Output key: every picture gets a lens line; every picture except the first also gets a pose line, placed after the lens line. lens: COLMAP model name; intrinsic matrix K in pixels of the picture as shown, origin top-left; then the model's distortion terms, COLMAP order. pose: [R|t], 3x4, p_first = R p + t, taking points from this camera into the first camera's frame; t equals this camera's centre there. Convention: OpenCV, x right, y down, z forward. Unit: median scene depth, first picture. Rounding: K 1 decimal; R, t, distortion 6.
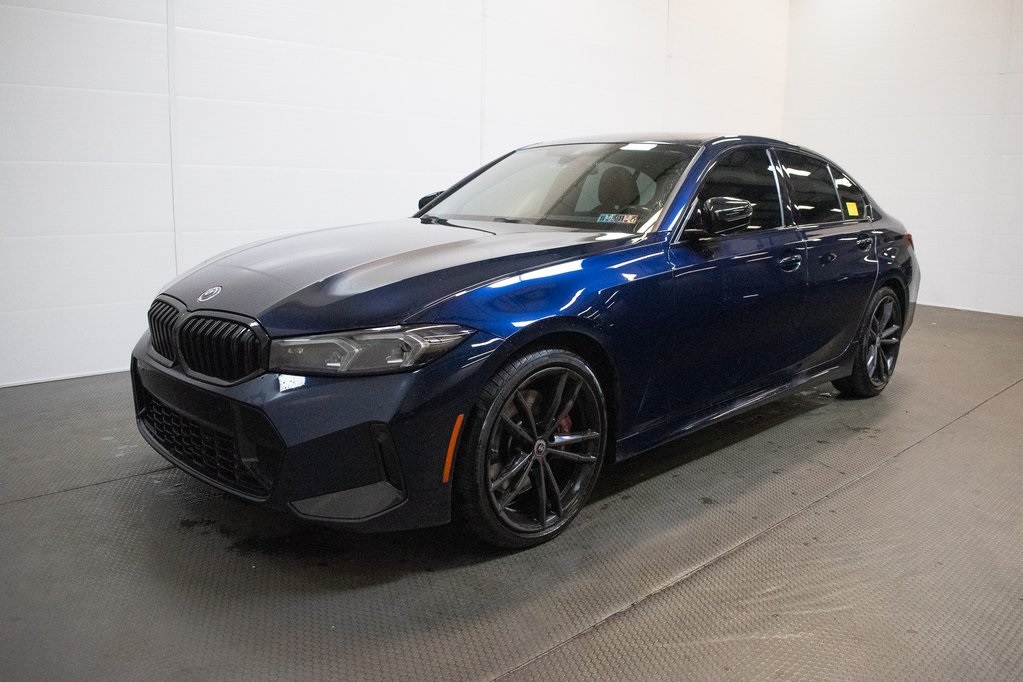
lens RADIAL K [[771.6, 0, 511.5], [0, 771.6, 341.0], [0, 0, 1]] dist [-0.116383, 0.028240]
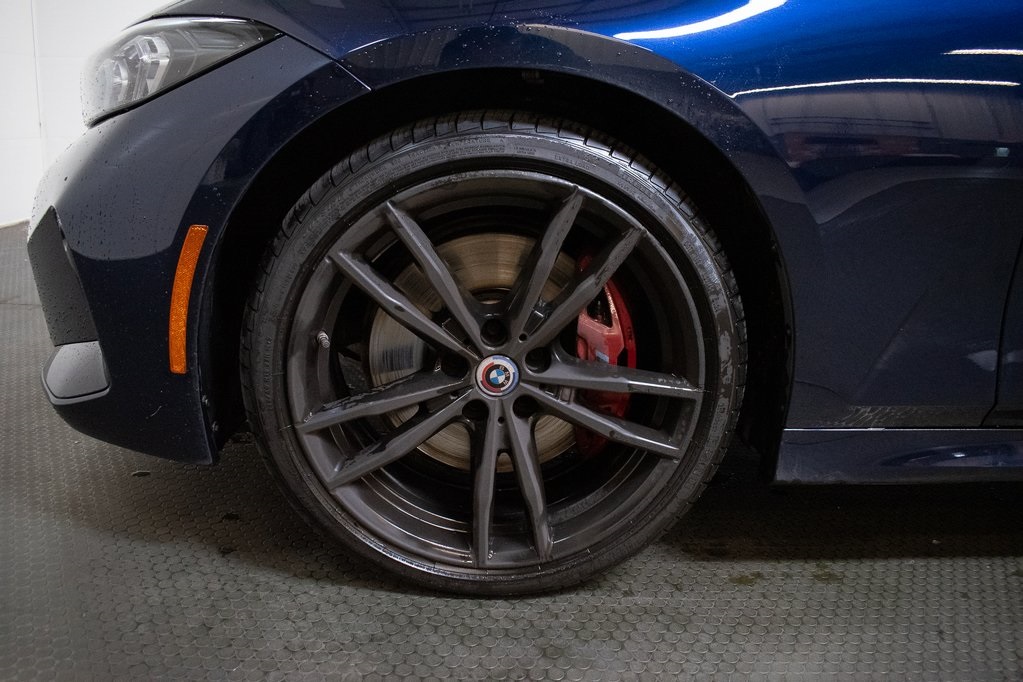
lens RADIAL K [[771.6, 0, 511.5], [0, 771.6, 341.0], [0, 0, 1]] dist [-0.116383, 0.028240]
pose [[0.751775, 0.201401, -0.627910, 0.294010], [-0.161286, 0.979455, 0.121056, 0.069324], [0.639391, 0.010266, 0.768813, 0.687521]]
